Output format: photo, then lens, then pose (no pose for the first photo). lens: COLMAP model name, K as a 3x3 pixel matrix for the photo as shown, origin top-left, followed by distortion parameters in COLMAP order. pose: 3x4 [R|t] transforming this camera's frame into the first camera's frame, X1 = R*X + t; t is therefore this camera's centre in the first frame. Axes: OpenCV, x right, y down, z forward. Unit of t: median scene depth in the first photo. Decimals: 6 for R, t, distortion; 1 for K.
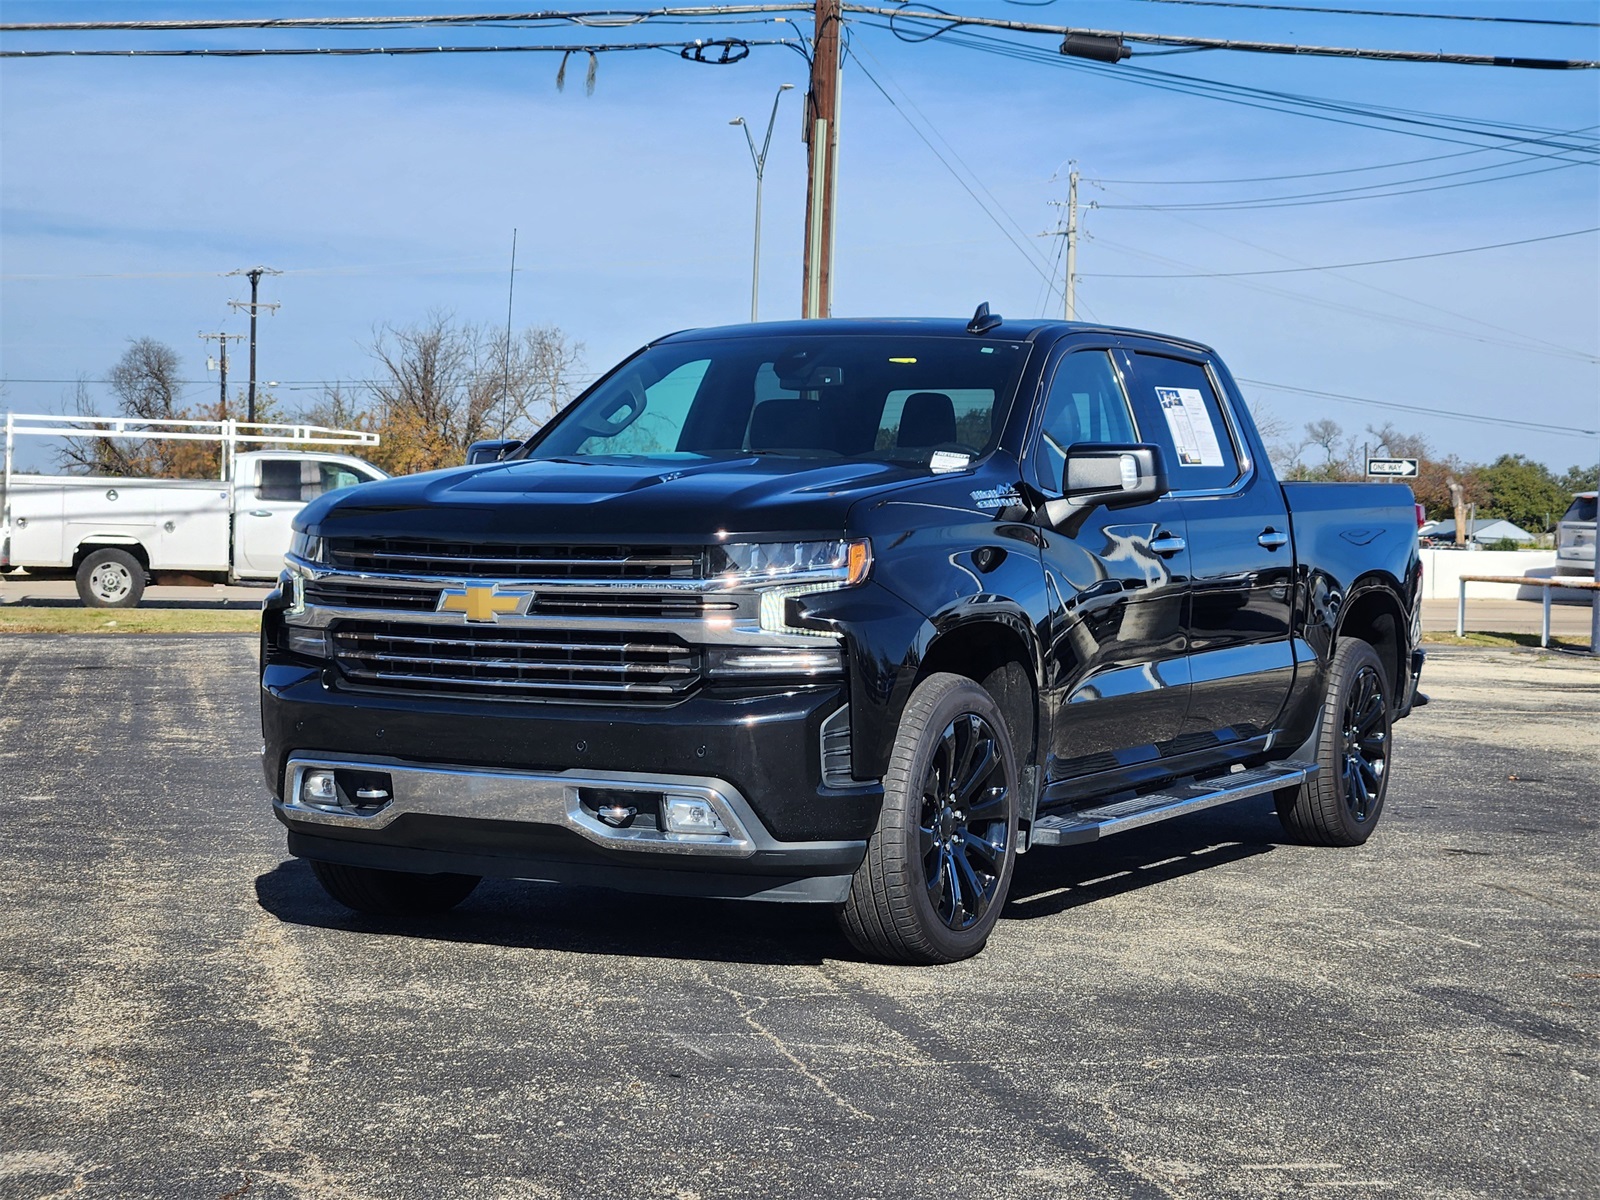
lens RADIAL K [[3063.7, 0, 795.3], [0, 3063.7, 649.4], [0, 0, 1]] dist [0.006976, -0.071009]
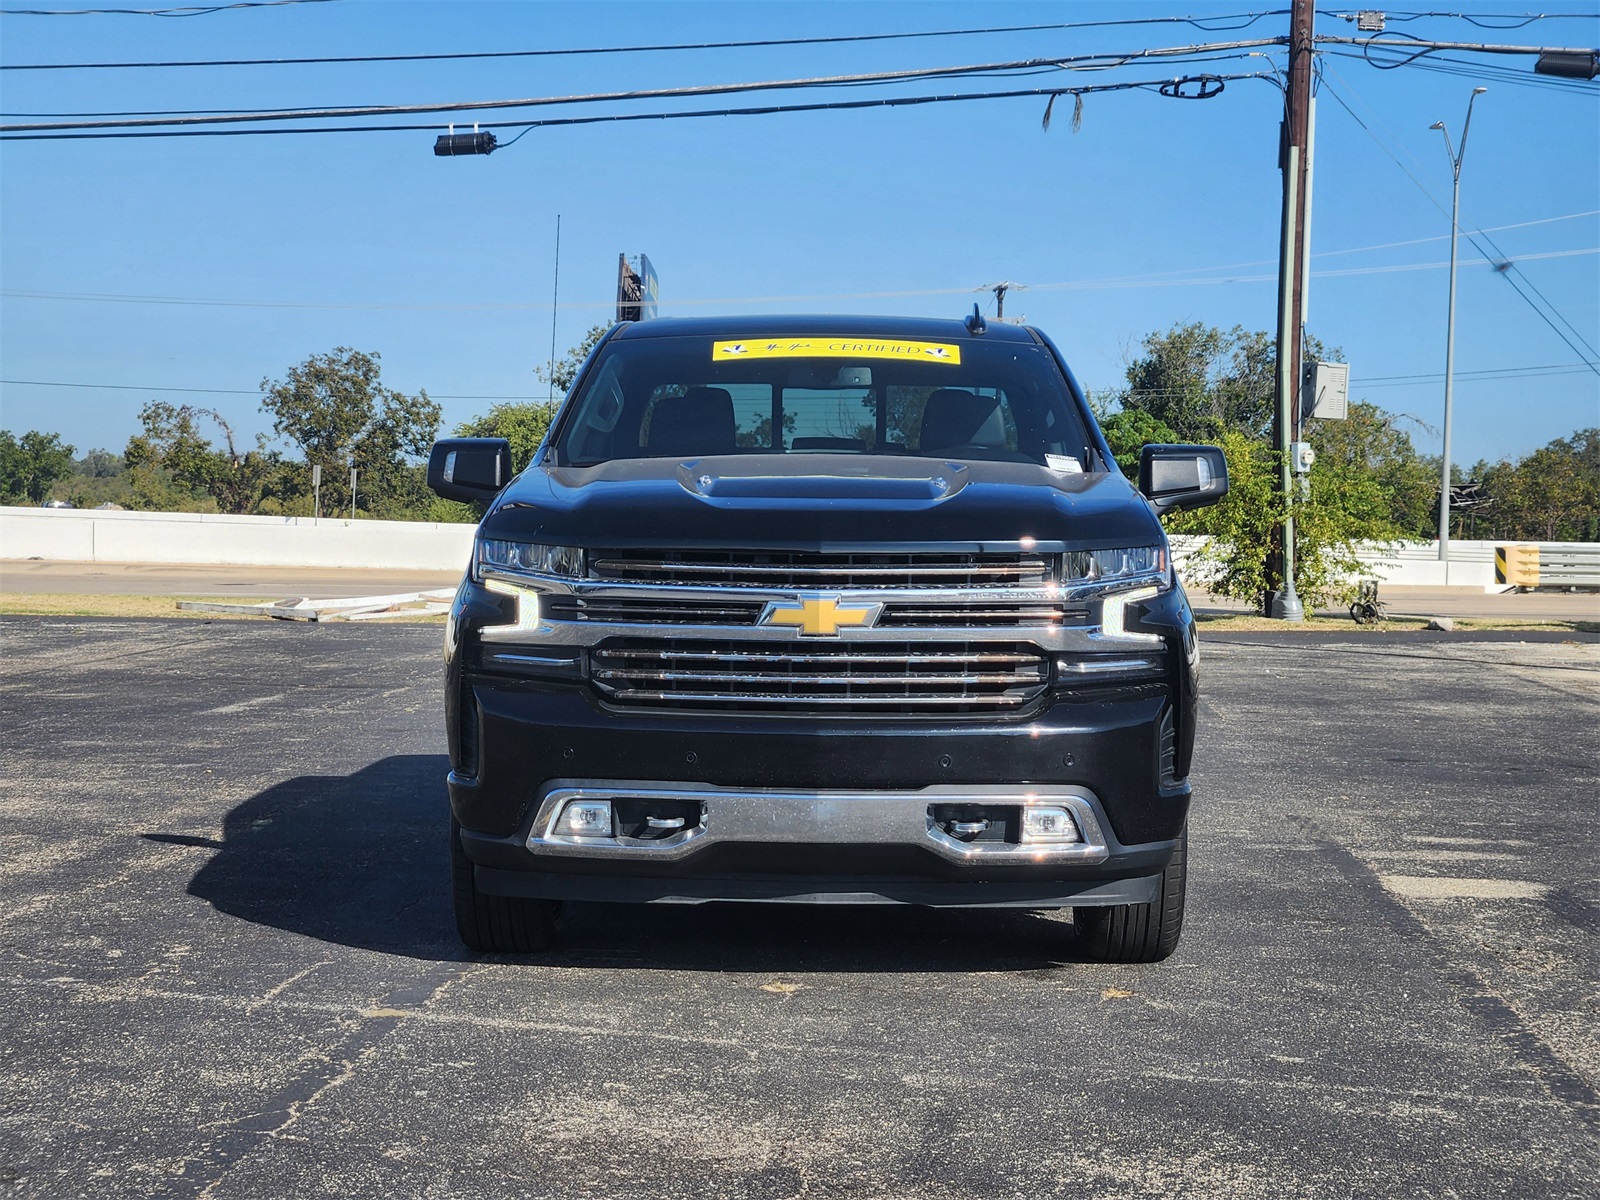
lens RADIAL K [[3063.7, 0, 795.3], [0, 3063.7, 649.4], [0, 0, 1]] dist [0.006976, -0.071009]
pose [[0.869718, -0.031447, 0.492547, -0.566922], [0.026325, 0.999503, 0.017331, -0.021007], [-0.492847, -0.002107, 0.870113, 0.172059]]
